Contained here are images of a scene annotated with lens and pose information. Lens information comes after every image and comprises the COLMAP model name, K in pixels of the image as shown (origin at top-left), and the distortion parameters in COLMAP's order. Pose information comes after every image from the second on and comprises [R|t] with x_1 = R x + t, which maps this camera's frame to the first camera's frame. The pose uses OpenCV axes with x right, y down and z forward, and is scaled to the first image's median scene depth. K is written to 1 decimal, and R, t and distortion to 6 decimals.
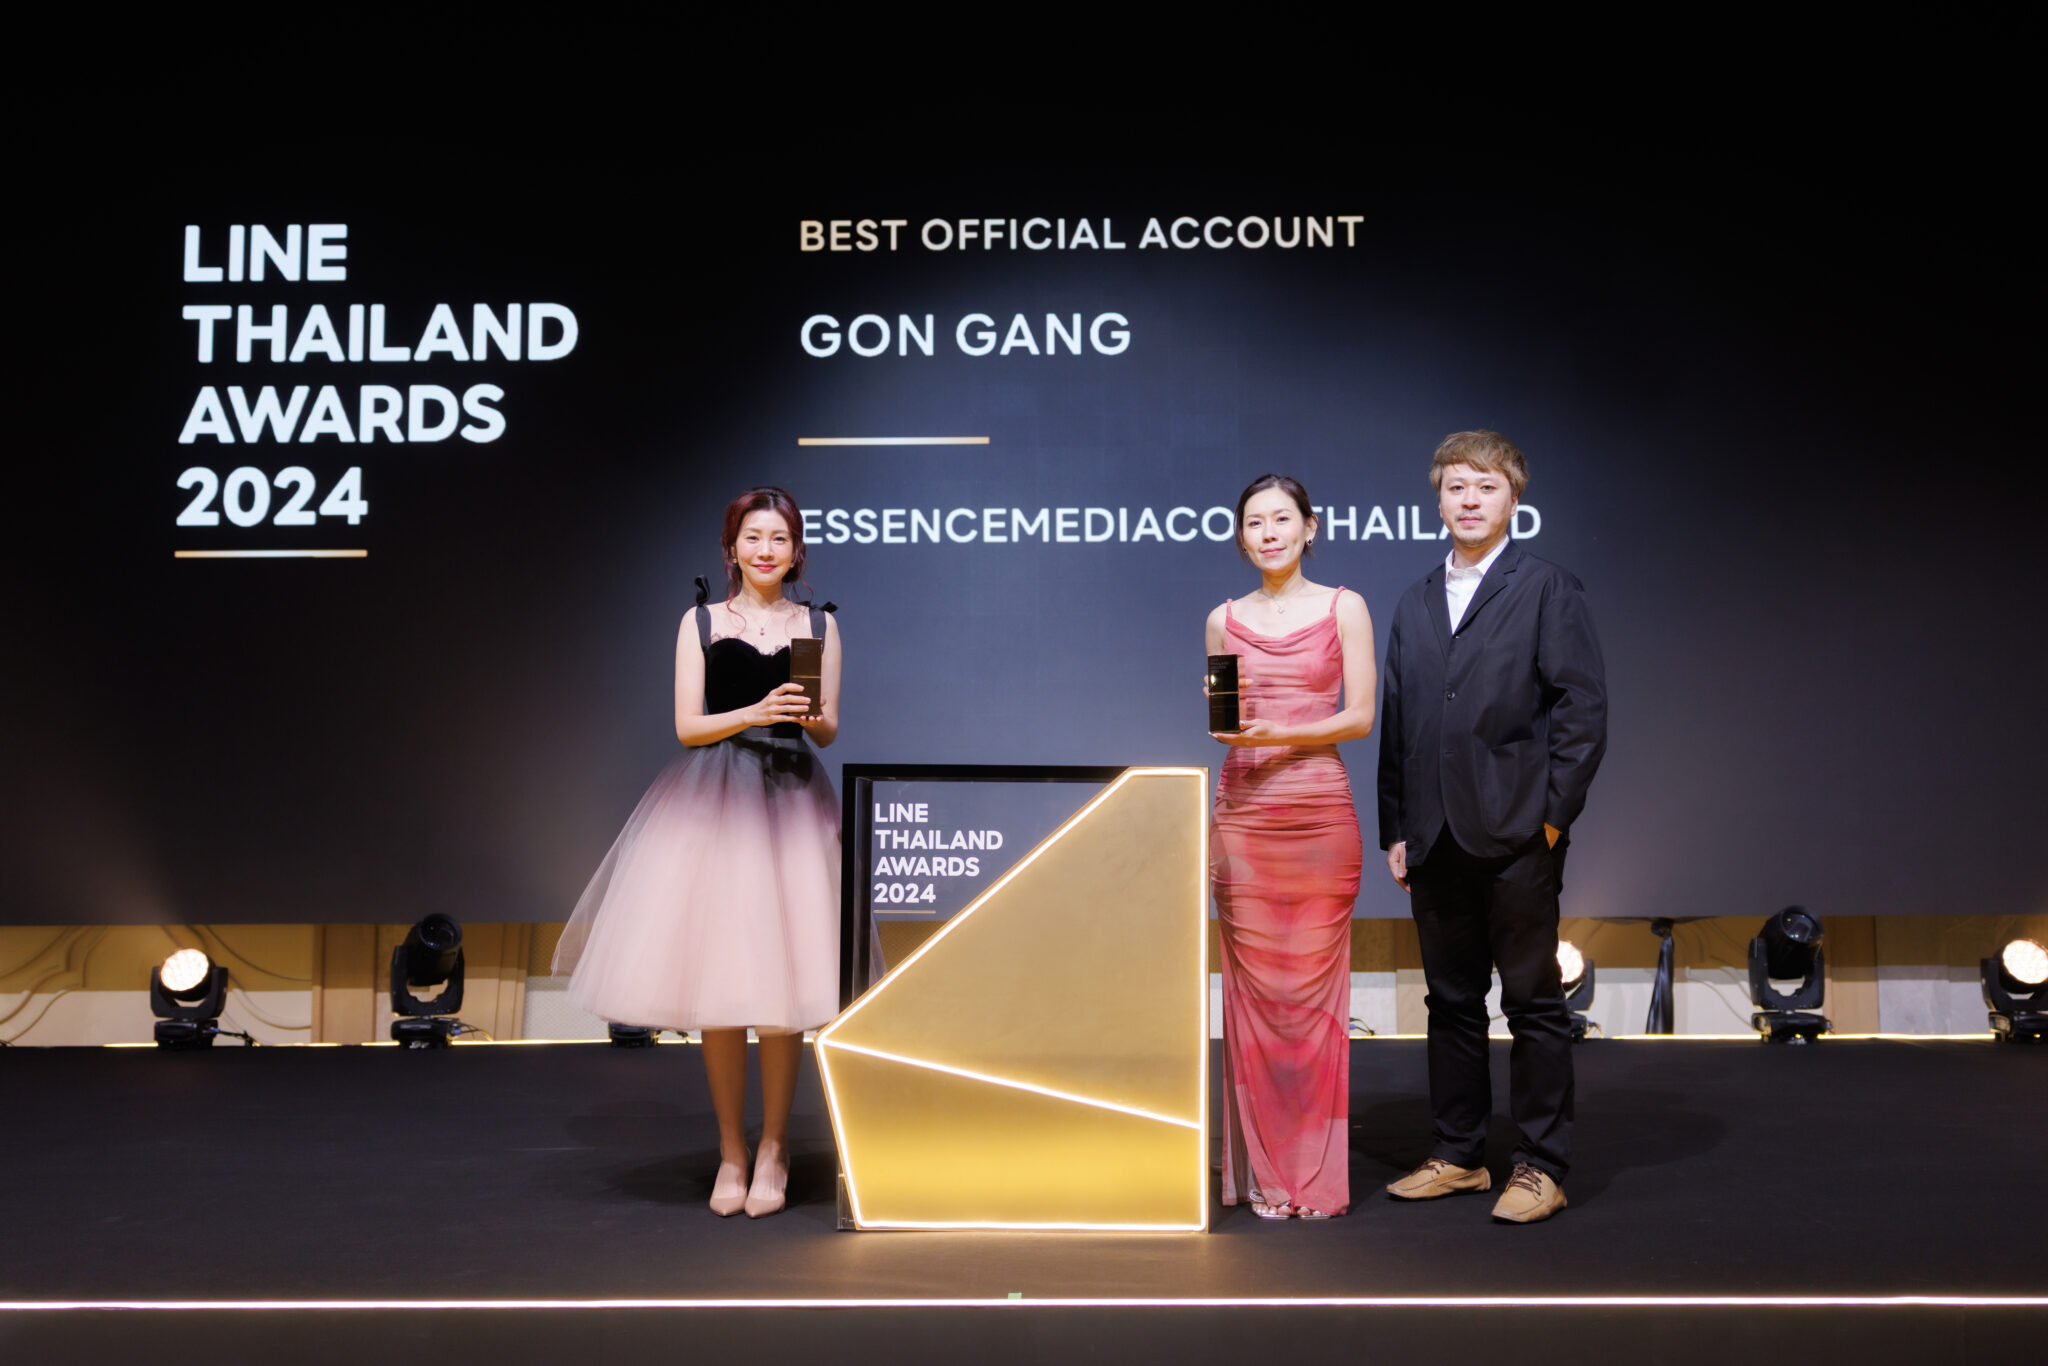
lens RADIAL K [[3313.2, 0, 1024.0], [0, 3313.2, 683.0], [0, 0, 1]] dist [0.307162, 0.147506]
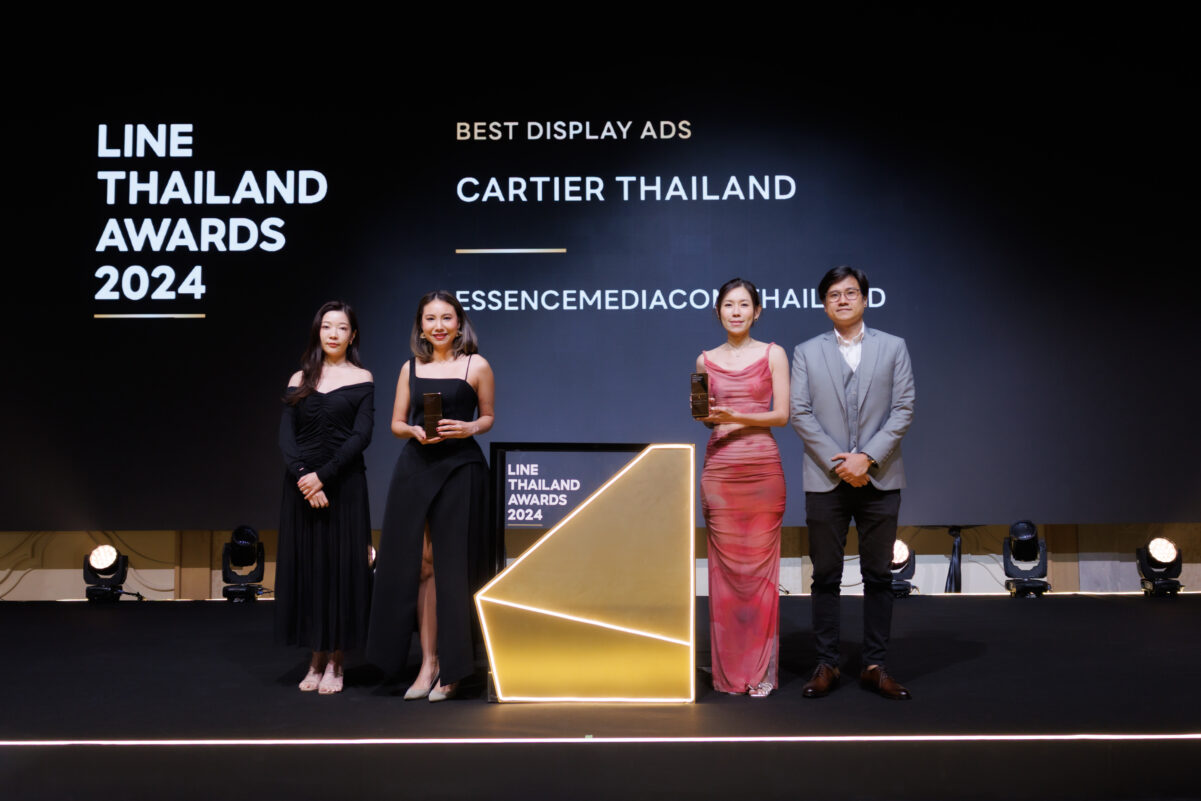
lens RADIAL K [[2111.7, 0, 591.1], [0, 2111.7, 410.2], [0, 0, 1]] dist [0.386955, 0.085323]
pose [[0.999947, -0.000721, 0.010229, -0.009000], [0.000531, 0.999828, 0.018550, -0.010428], [-0.010241, -0.018544, 0.999776, -0.102639]]
